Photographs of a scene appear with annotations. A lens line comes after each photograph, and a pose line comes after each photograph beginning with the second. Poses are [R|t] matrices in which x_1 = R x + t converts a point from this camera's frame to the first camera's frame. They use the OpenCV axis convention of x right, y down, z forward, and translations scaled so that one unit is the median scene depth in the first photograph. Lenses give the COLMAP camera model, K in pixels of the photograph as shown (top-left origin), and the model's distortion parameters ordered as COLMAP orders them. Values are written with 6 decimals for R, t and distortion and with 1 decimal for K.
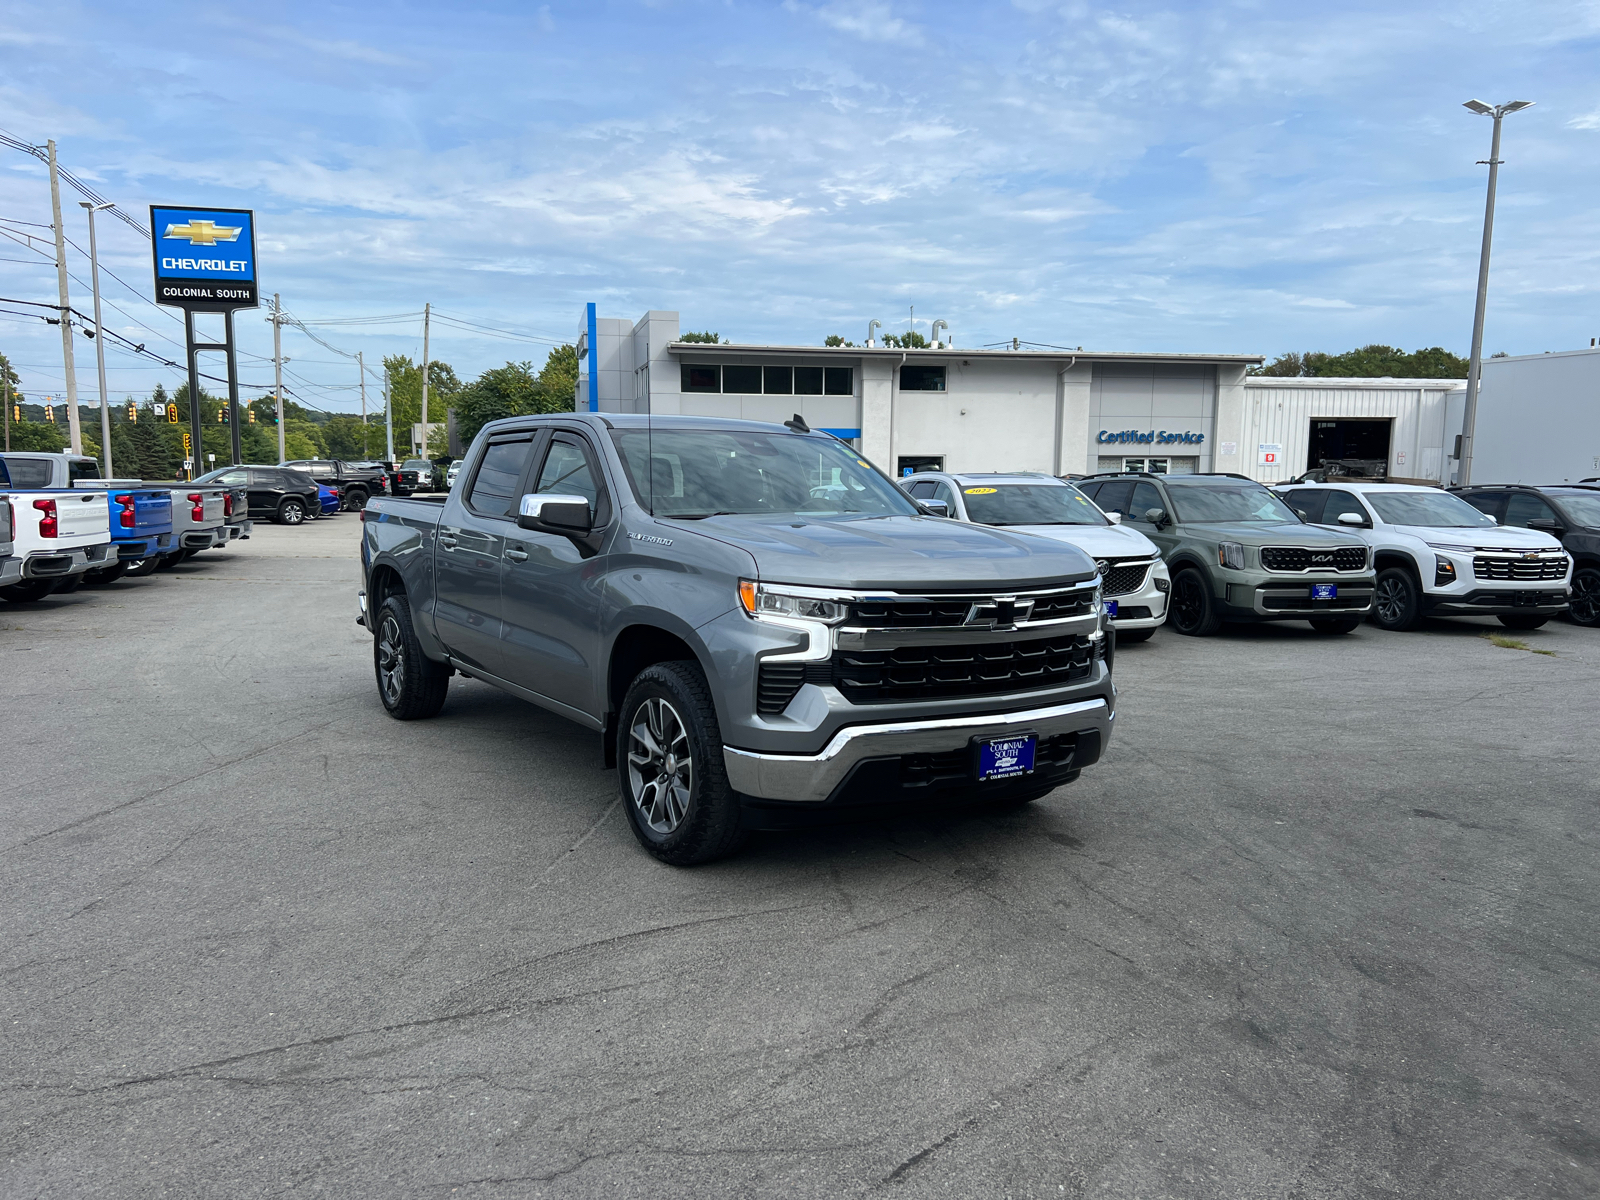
lens RADIAL K [[1207.3, 0, 784.4], [0, 1207.3, 600.0], [0, 0, 1]] dist [0.048677, -0.055972]
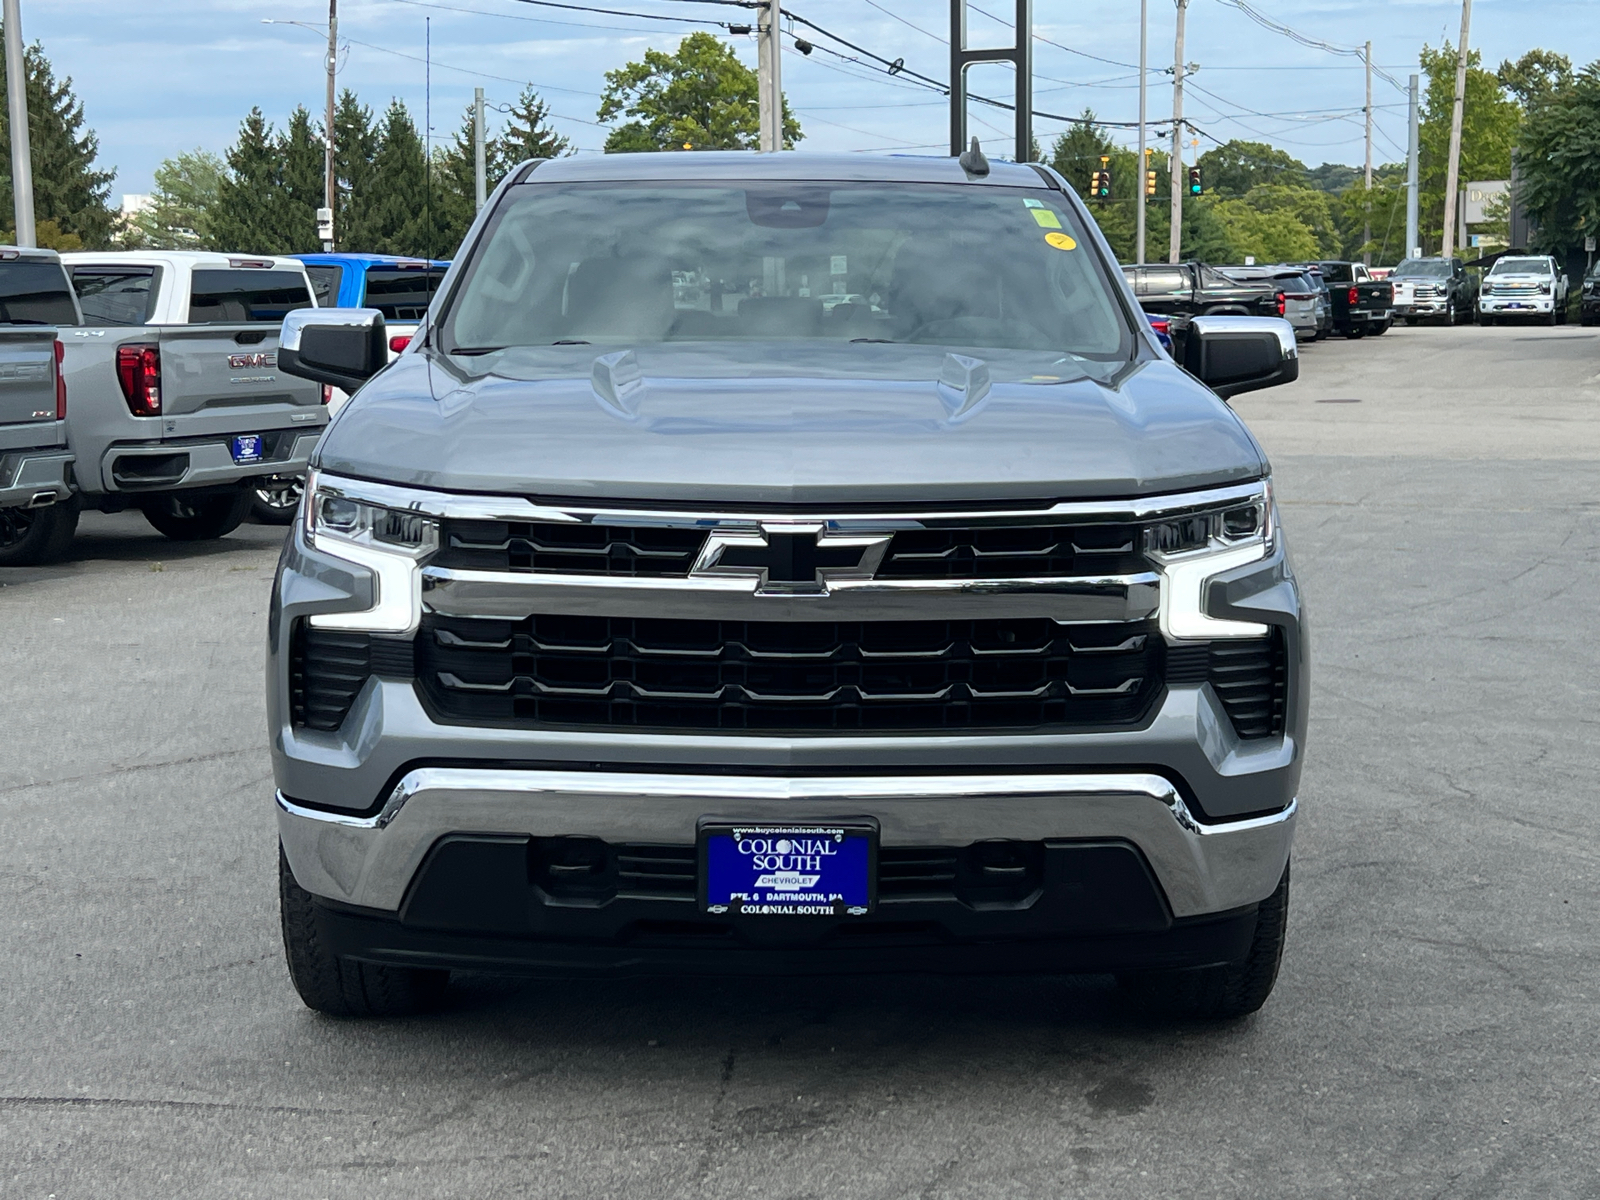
lens RADIAL K [[2534.0, 0, 772.5], [0, 2534.0, 525.0], [0, 0, 1]] dist [0.055320, 0.000000]
pose [[0.832158, 0.039373, -0.553140, 0.634469], [-0.045244, 0.998971, 0.003040, -0.003761], [0.552690, 0.022496, 0.833083, 0.171148]]
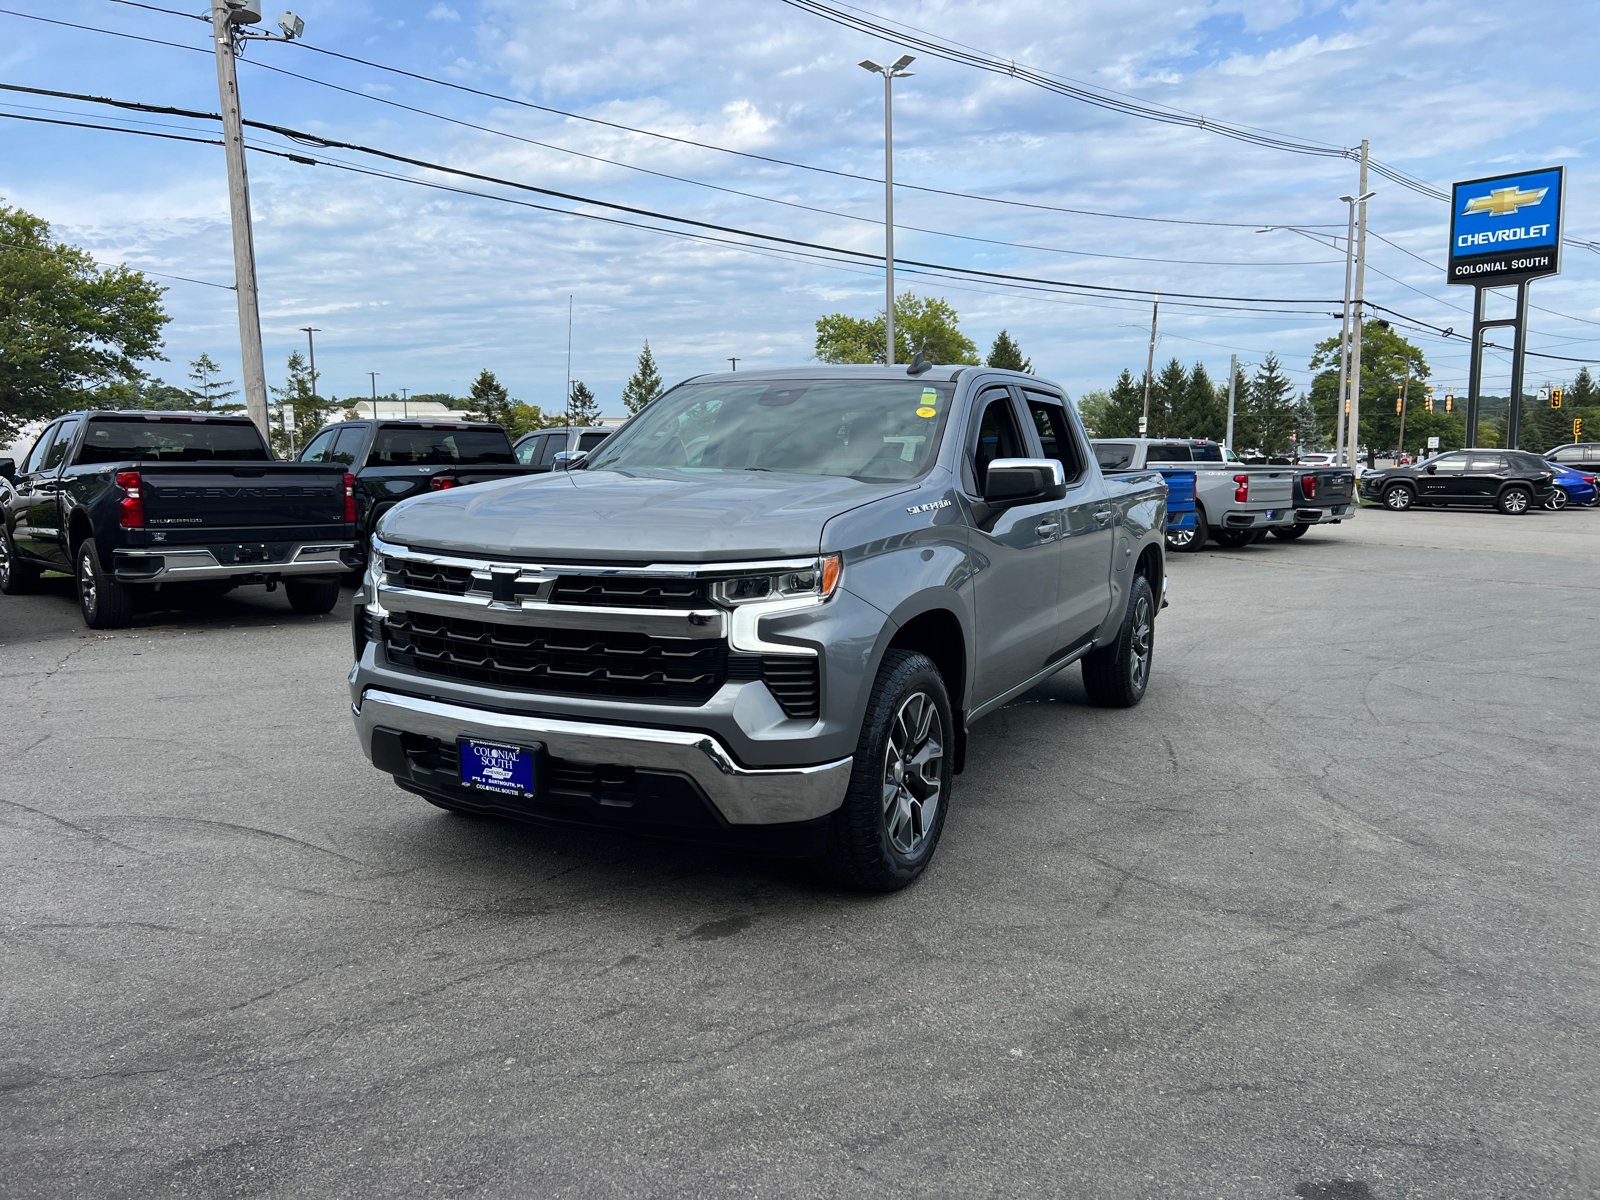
lens RADIAL K [[1207.3, 0, 798.2], [0, 1207.3, 608.4], [0, 0, 1]] dist [0.048677, -0.055972]
pose [[0.484639, 0.100634, -0.868906, 0.867982], [-0.088275, 0.993915, 0.065876, -0.040575], [0.870249, 0.044777, 0.490573, 0.695117]]
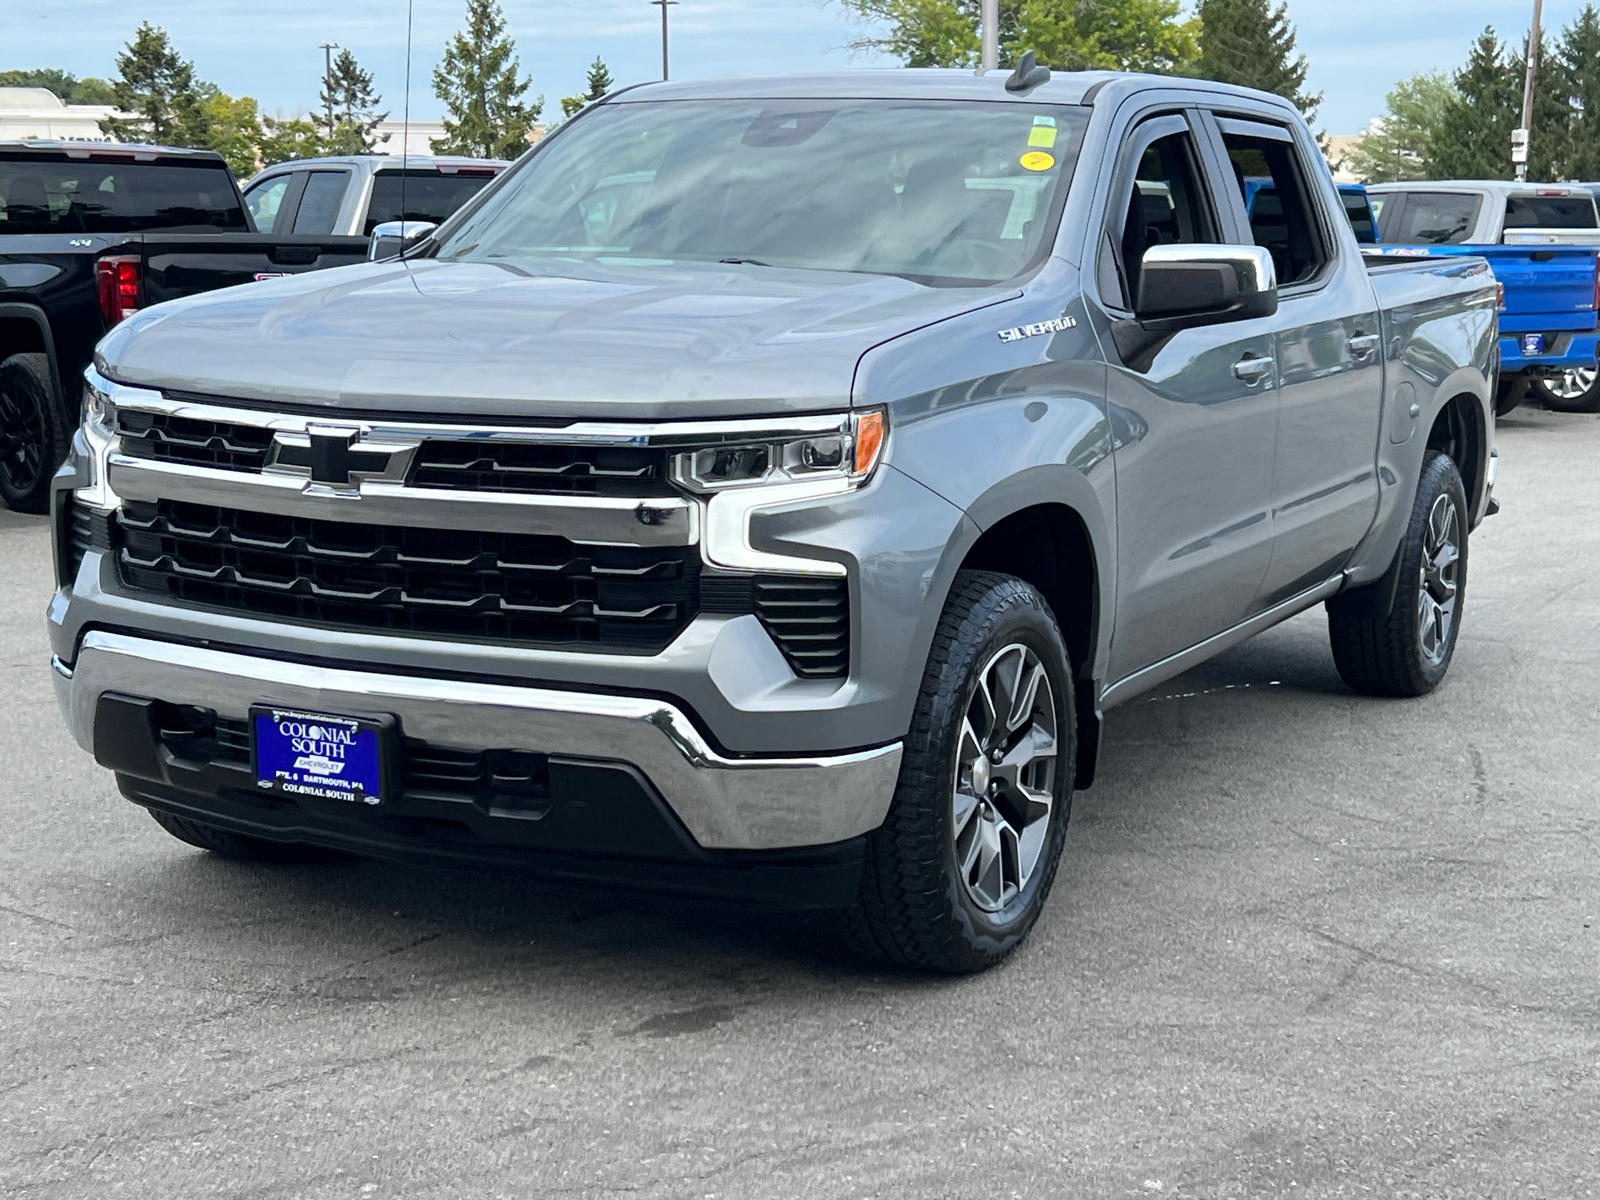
lens RADIAL K [[2525.4, 0, 787.8], [0, 2525.4, 601.7], [0, 0, 1]] dist [0.090125, 0.000000]
pose [[0.481455, 0.129143, -0.866904, 1.034319], [-0.094390, 0.990973, 0.095204, -0.041950], [0.871374, 0.035991, 0.489298, 0.594333]]
